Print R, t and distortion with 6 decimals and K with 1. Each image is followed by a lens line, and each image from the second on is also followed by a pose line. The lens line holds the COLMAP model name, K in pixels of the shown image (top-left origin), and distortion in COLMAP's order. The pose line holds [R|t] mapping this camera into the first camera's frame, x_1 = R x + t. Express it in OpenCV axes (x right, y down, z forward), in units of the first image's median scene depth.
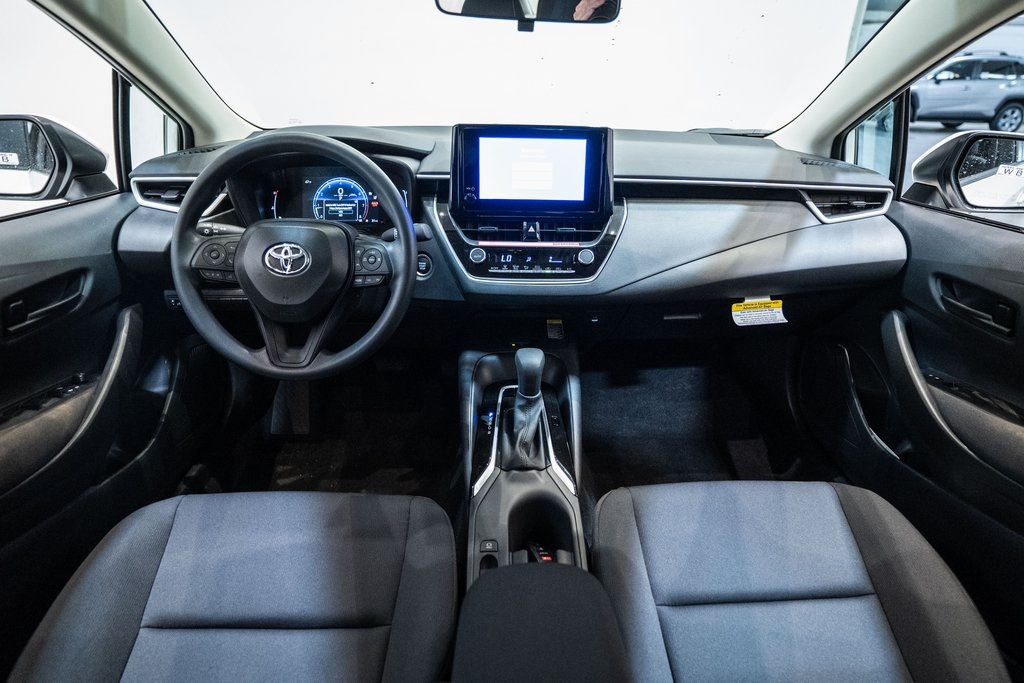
lens RADIAL K [[529.0, 0, 523.0], [0, 529.0, 340.5], [0, 0, 1]] dist [-0.044836, 0.014773]
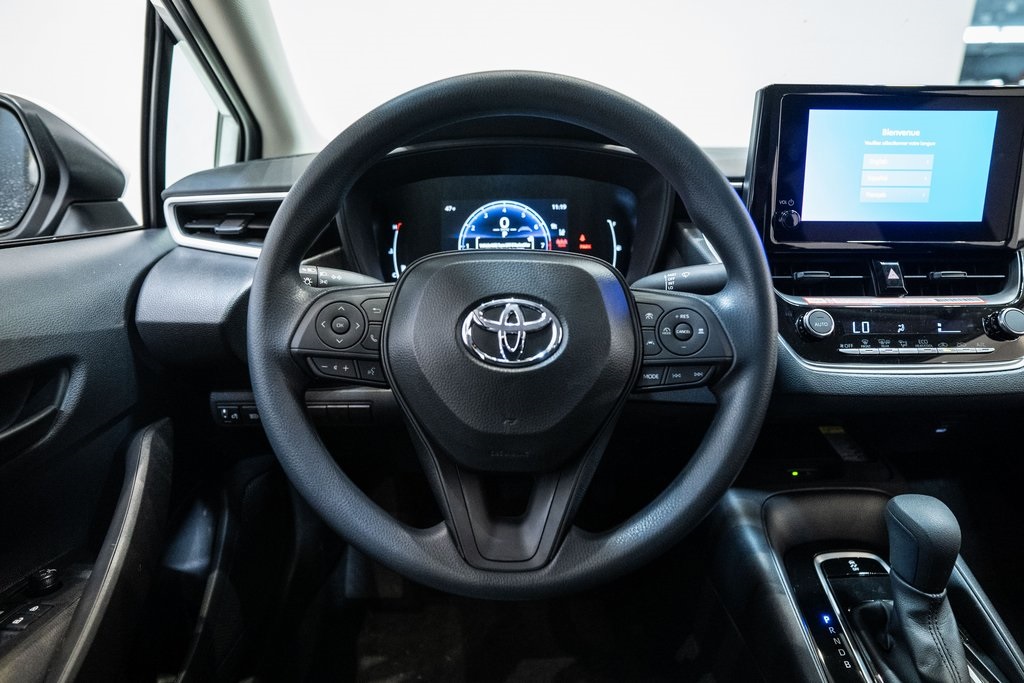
lens RADIAL K [[529.0, 0, 512.3], [0, 529.0, 361.4], [0, 0, 1]] dist [-0.044836, 0.014773]
pose [[0.999581, -0.016071, -0.024081, -0.375111], [0.013463, 0.994399, -0.104826, -0.070892], [0.025631, 0.104458, 0.994199, 0.472634]]
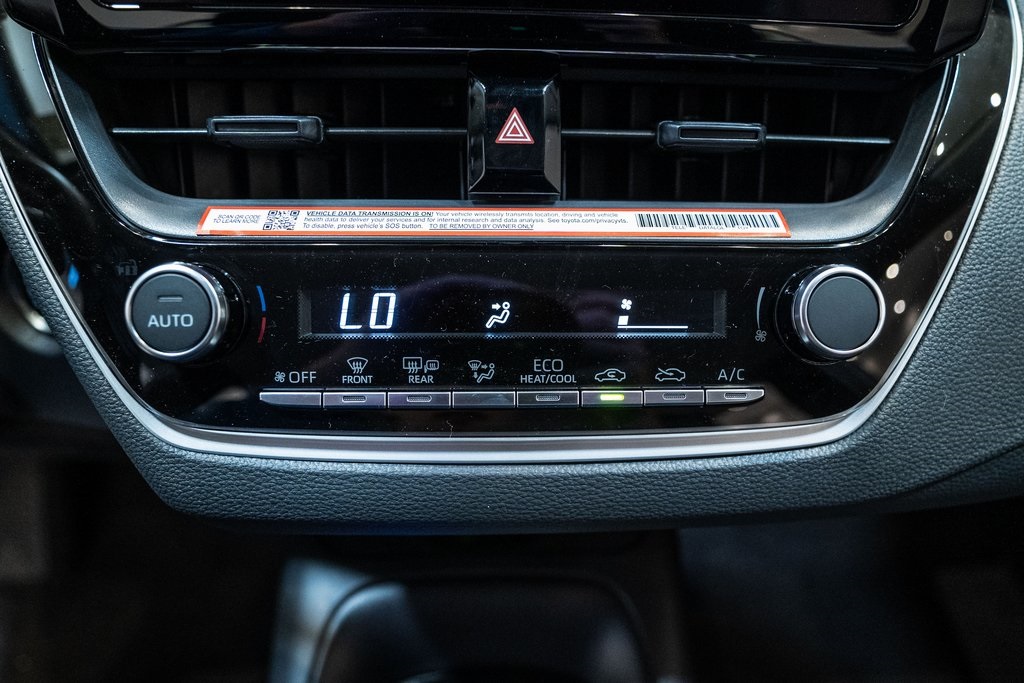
lens RADIAL K [[529.0, 0, 530.4], [0, 529.0, 397.9], [0, 0, 1]] dist [-0.044836, 0.014773]
pose [[0.999976, -0.001673, 0.006711, 0.020307], [0.000012, 0.970723, 0.240203, -0.170418], [-0.006916, -0.240197, 0.970700, 0.832994]]
